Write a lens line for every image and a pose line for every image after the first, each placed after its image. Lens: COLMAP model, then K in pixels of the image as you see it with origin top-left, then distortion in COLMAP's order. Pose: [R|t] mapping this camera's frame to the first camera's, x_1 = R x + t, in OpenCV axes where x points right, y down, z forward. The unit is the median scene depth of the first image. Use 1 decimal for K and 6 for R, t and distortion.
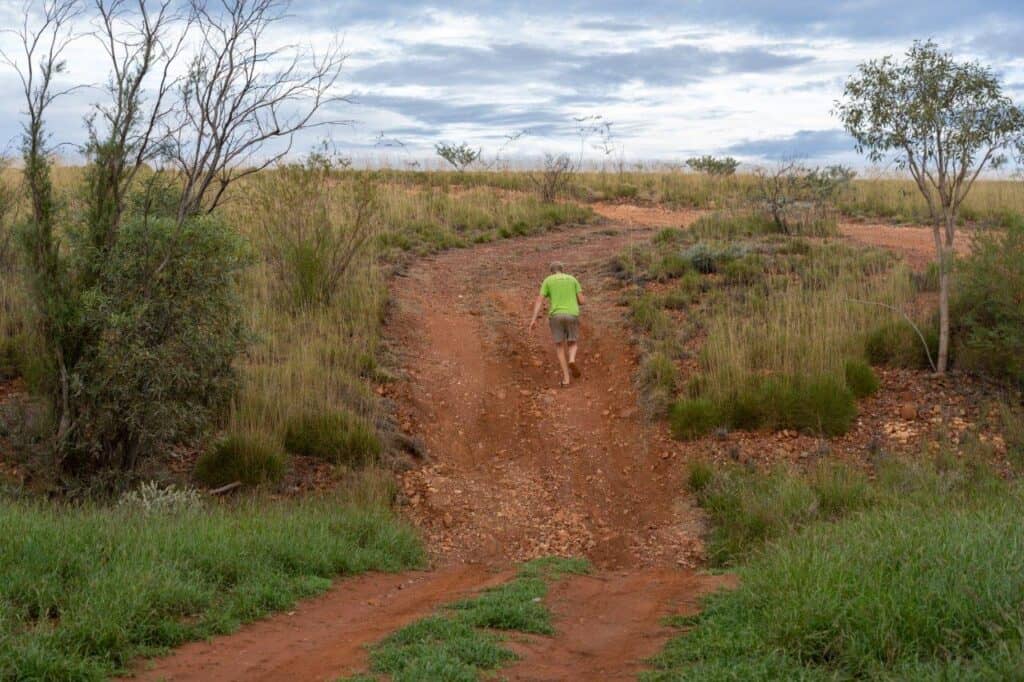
lens RADIAL K [[721.1, 0, 512.0], [0, 721.1, 341.0], [0, 0, 1]] dist [-0.008062, -0.001383]
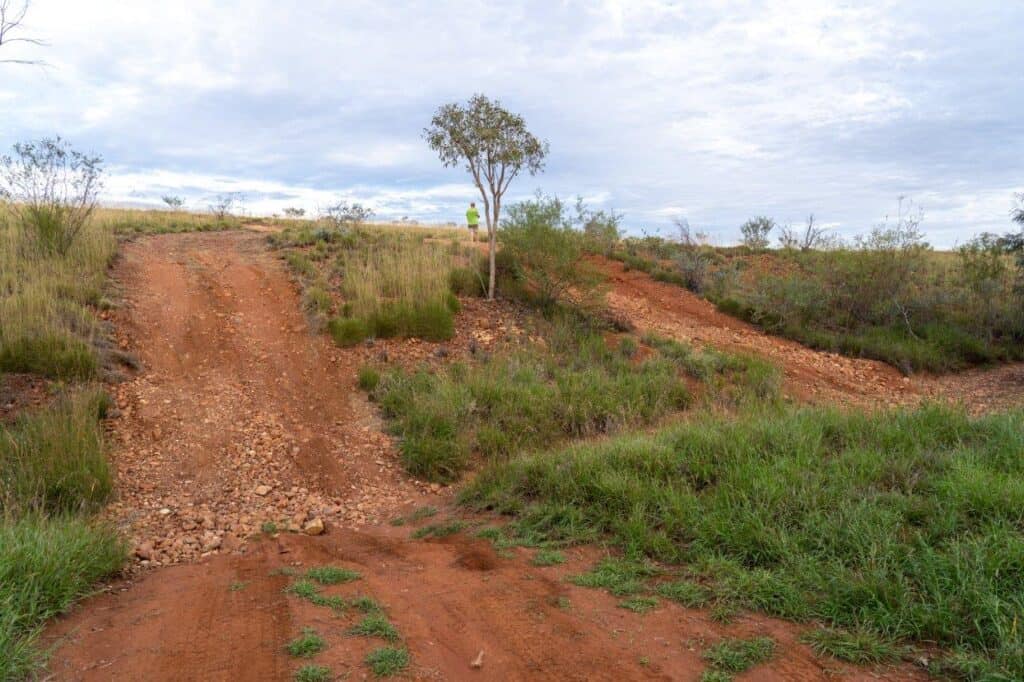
lens RADIAL K [[721.1, 0, 512.0], [0, 721.1, 341.0], [0, 0, 1]] dist [-0.008062, -0.001383]
pose [[0.926536, -0.030218, 0.374990, 0.014382], [-0.008258, 0.994895, 0.100577, -0.021560], [-0.376115, -0.096285, 0.921557, -0.451721]]
